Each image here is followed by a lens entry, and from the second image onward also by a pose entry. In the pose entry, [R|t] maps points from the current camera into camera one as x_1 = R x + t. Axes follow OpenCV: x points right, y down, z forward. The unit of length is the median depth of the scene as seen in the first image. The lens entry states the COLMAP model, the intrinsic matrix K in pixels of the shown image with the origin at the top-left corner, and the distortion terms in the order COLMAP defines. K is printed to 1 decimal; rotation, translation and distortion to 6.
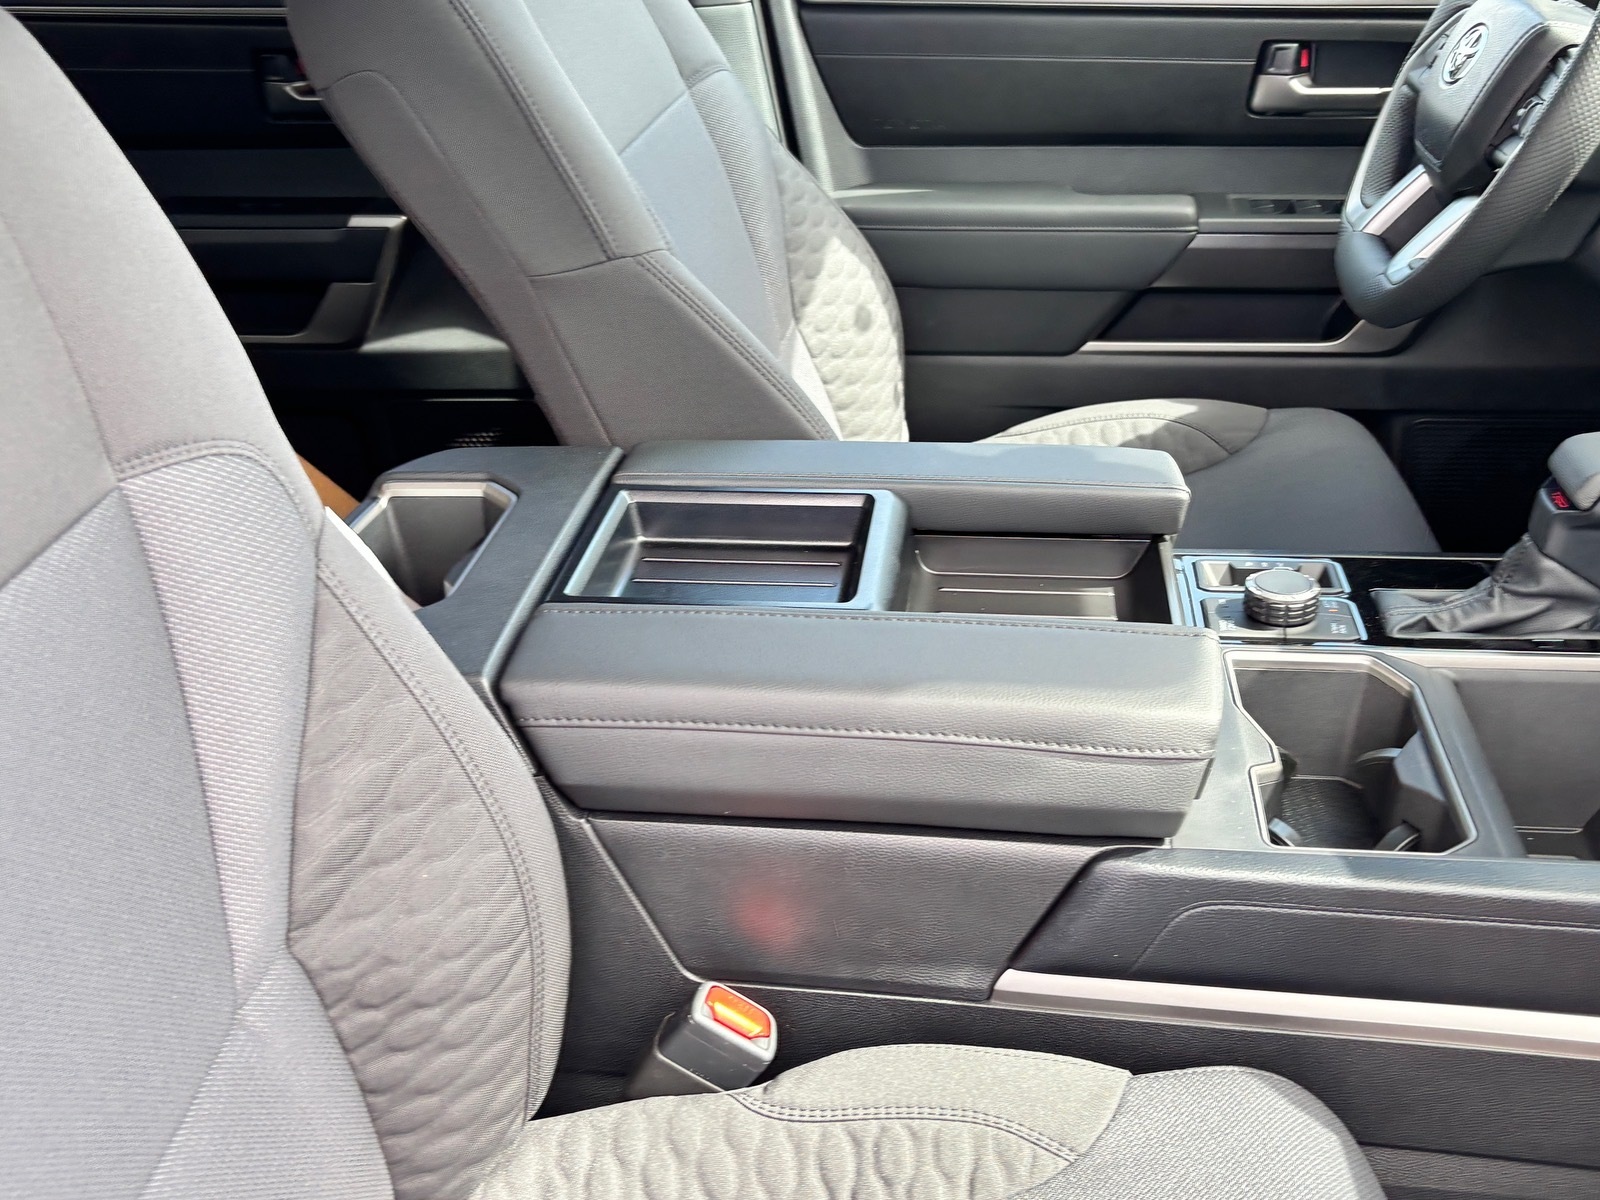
lens RADIAL K [[1650.1, 0, 775.6], [0, 1650.1, 604.9], [0, 0, 1]] dist [0.125670, -0.481116]
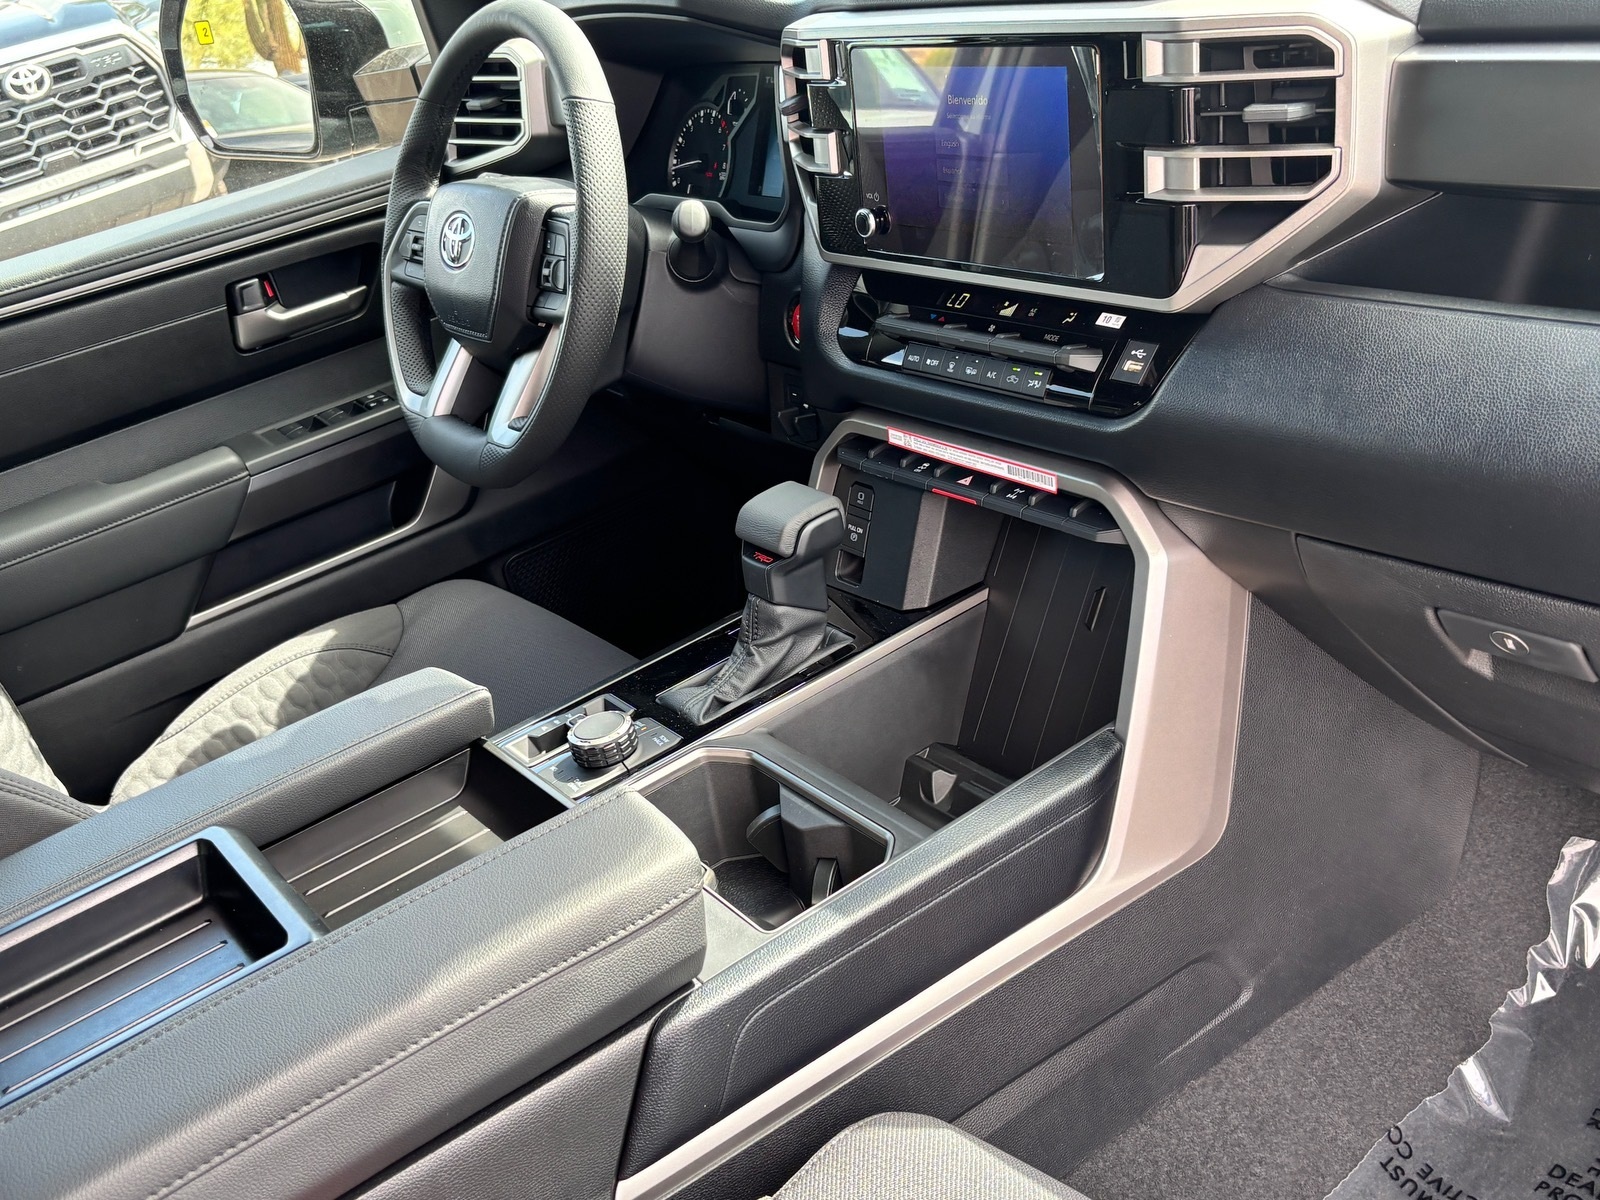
lens RADIAL K [[1650.1, 0, 775.6], [0, 1650.1, 604.9], [0, 0, 1]] dist [0.125670, -0.481116]
pose [[0.714609, -0.396603, 0.576229, -0.200309], [0.462135, 0.886049, 0.036729, -0.070125], [-0.525134, 0.240048, 0.816462, 0.049519]]
